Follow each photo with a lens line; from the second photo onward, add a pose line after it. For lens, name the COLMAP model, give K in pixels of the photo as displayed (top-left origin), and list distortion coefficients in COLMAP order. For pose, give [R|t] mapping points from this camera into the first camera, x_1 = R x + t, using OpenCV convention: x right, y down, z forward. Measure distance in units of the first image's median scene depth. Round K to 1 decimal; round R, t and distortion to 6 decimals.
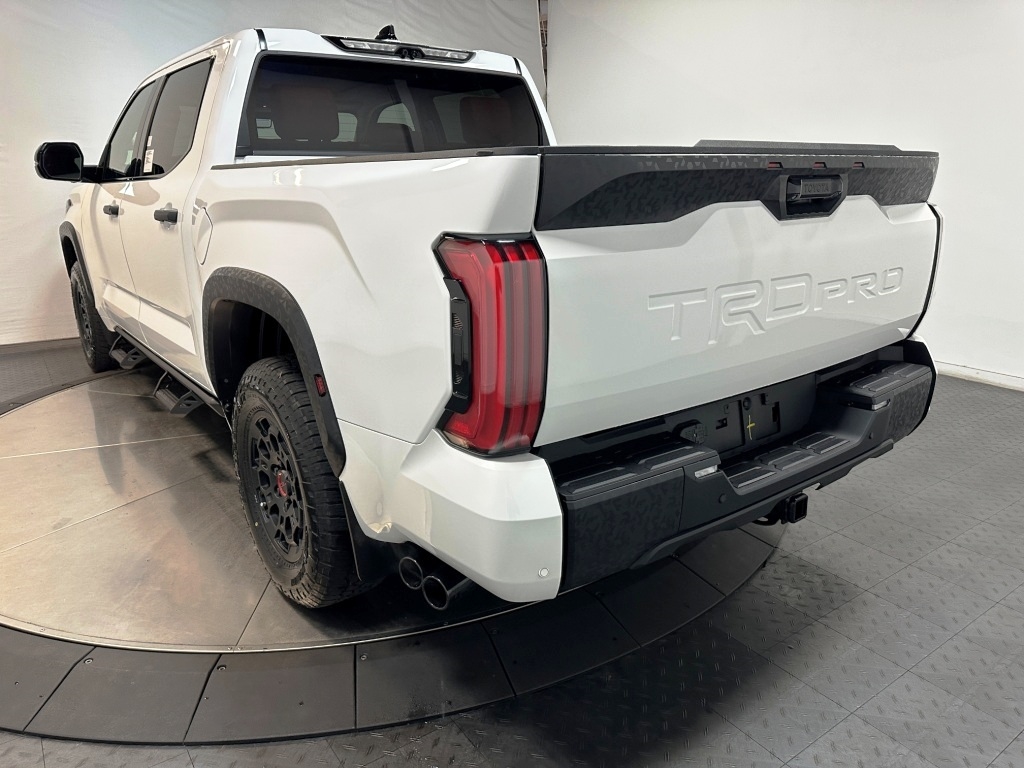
lens RADIAL K [[731.4, 0, 518.0], [0, 731.4, 380.5], [0, 0, 1]] dist [0.052322, -0.074574]
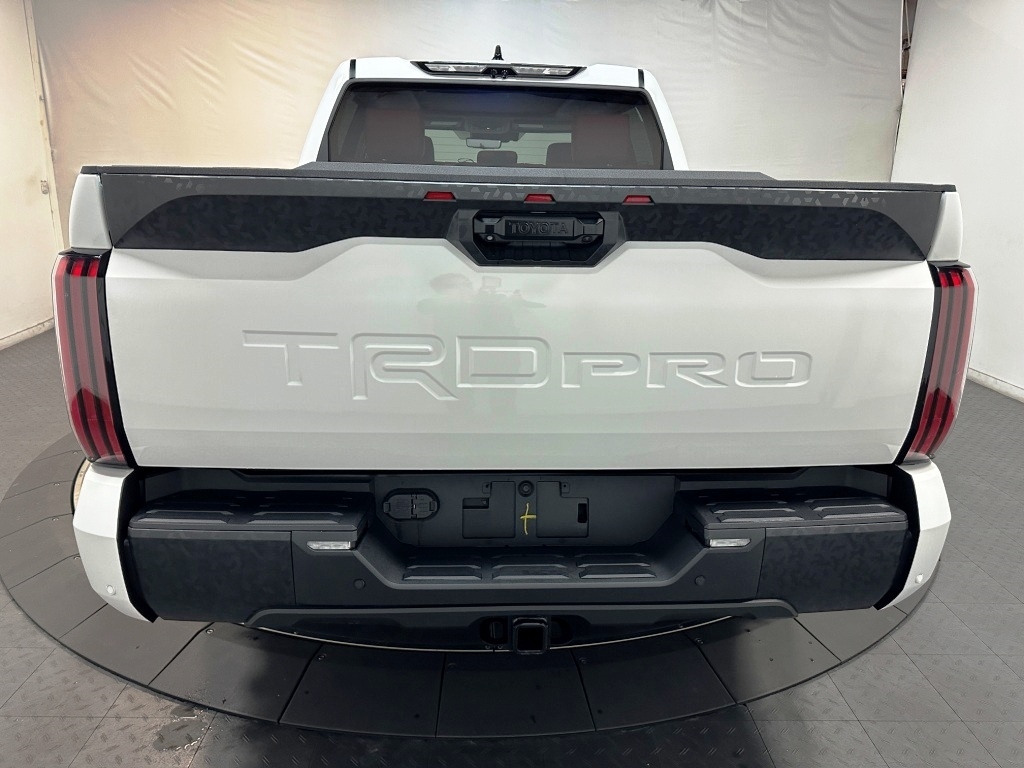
lens RADIAL K [[731.4, 0, 513.0], [0, 731.4, 382.0], [0, 0, 1]] dist [0.052322, -0.074574]
pose [[0.821183, 0.170307, -0.544659, 0.596943], [-0.181649, 0.982795, 0.033434, -0.089970], [0.540983, 0.071481, 0.837991, 0.263101]]
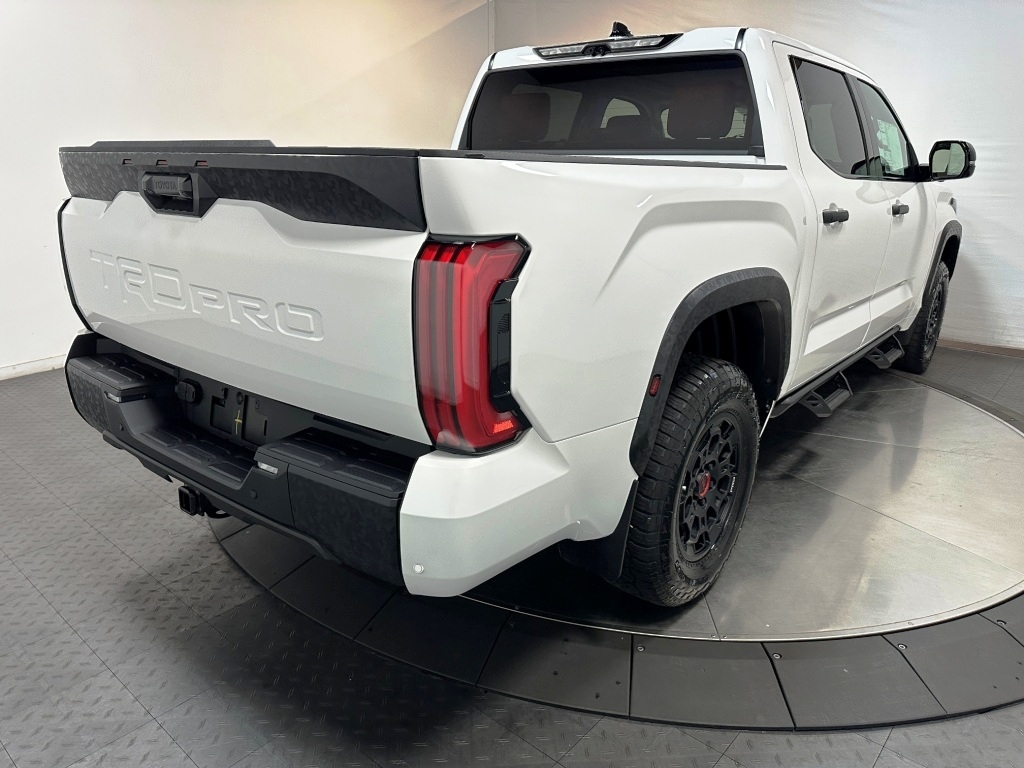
lens RADIAL K [[731.4, 0, 510.1], [0, 731.4, 385.1], [0, 0, 1]] dist [0.052322, -0.074574]
pose [[0.218260, 0.291699, -0.931275, 1.111075], [-0.283994, 0.931967, 0.225357, -0.266860], [0.933654, 0.215290, 0.286252, 0.878490]]
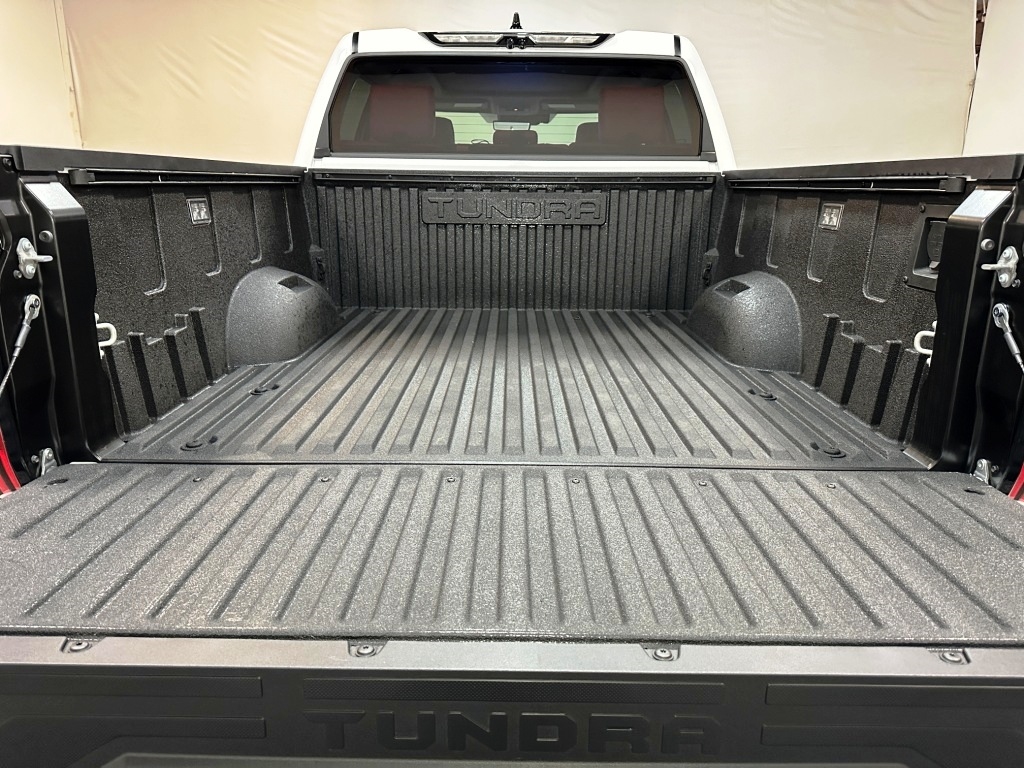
lens RADIAL K [[731.4, 0, 515.3], [0, 731.4, 380.4], [0, 0, 1]] dist [0.052322, -0.074574]
pose [[0.782129, 0.180219, -0.596486, 0.567535], [-0.184720, 0.981292, 0.054273, -0.116291], [0.595107, 0.067734, 0.800787, 0.396158]]
